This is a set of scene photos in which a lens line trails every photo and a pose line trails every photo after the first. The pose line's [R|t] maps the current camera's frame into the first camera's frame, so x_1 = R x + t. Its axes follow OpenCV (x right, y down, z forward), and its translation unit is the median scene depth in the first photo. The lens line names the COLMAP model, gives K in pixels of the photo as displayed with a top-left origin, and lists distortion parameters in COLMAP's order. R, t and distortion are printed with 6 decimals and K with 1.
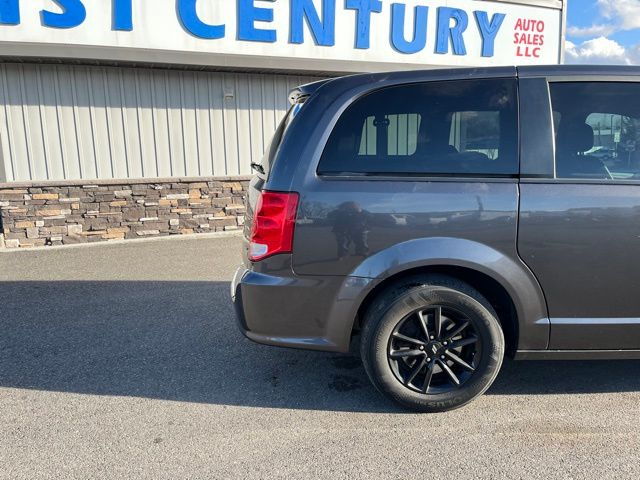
lens RADIAL K [[483.0, 0, 320.0], [0, 483.0, 240.0], [0, 0, 1]] dist [0.056460, -0.070133]
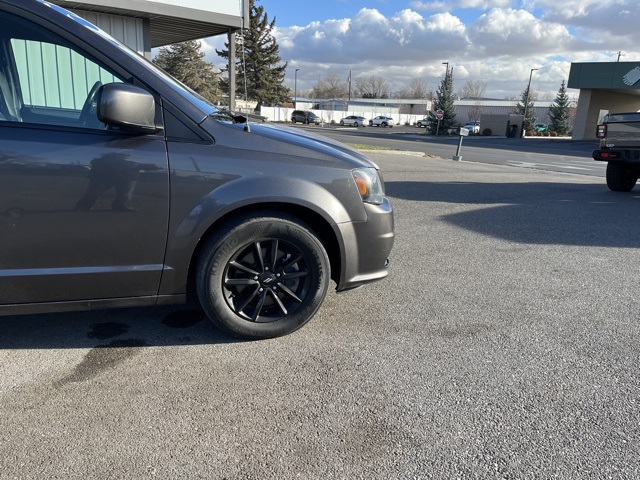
lens RADIAL K [[483.0, 0, 320.0], [0, 483.0, 240.0], [0, 0, 1]] dist [0.056460, -0.070133]
pose [[0.961020, -0.006050, 0.276412, 0.453753], [-0.017852, 0.996316, 0.083876, 0.006132], [-0.275901, -0.085541, 0.957372, -0.002299]]
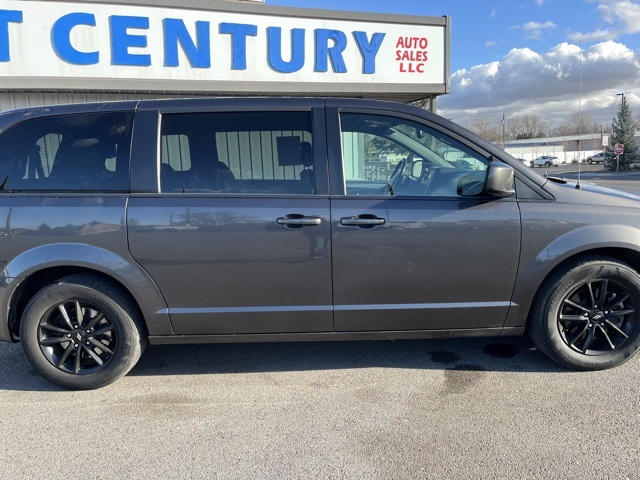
lens RADIAL K [[480.2, 0, 320.0], [0, 480.2, 240.0], [0, 0, 1]] dist [0.107593, -0.151460]
pose [[0.999576, -0.016133, -0.024244, 0.295459], [0.015684, 0.999704, -0.018591, 0.006414], [0.024537, 0.018202, 0.999533, -0.065969]]
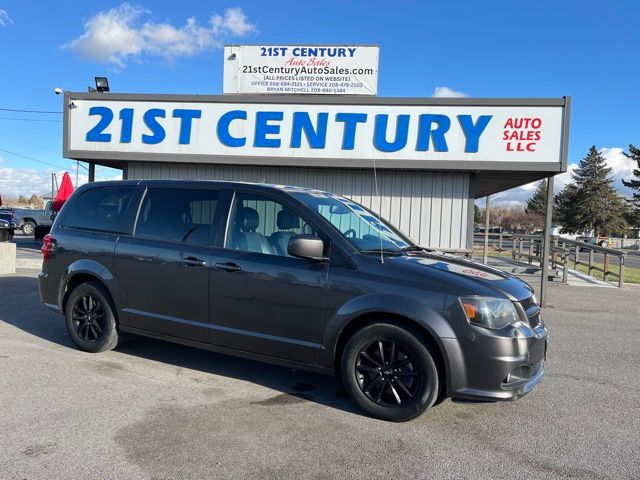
lens RADIAL K [[483.0, 0, 320.0], [0, 483.0, 240.0], [0, 0, 1]] dist [0.056460, -0.070133]
pose [[0.876361, 0.071746, -0.476281, 0.675555], [-0.143486, 0.982835, -0.115964, 0.003326], [0.459785, 0.169966, 0.871613, -0.119207]]
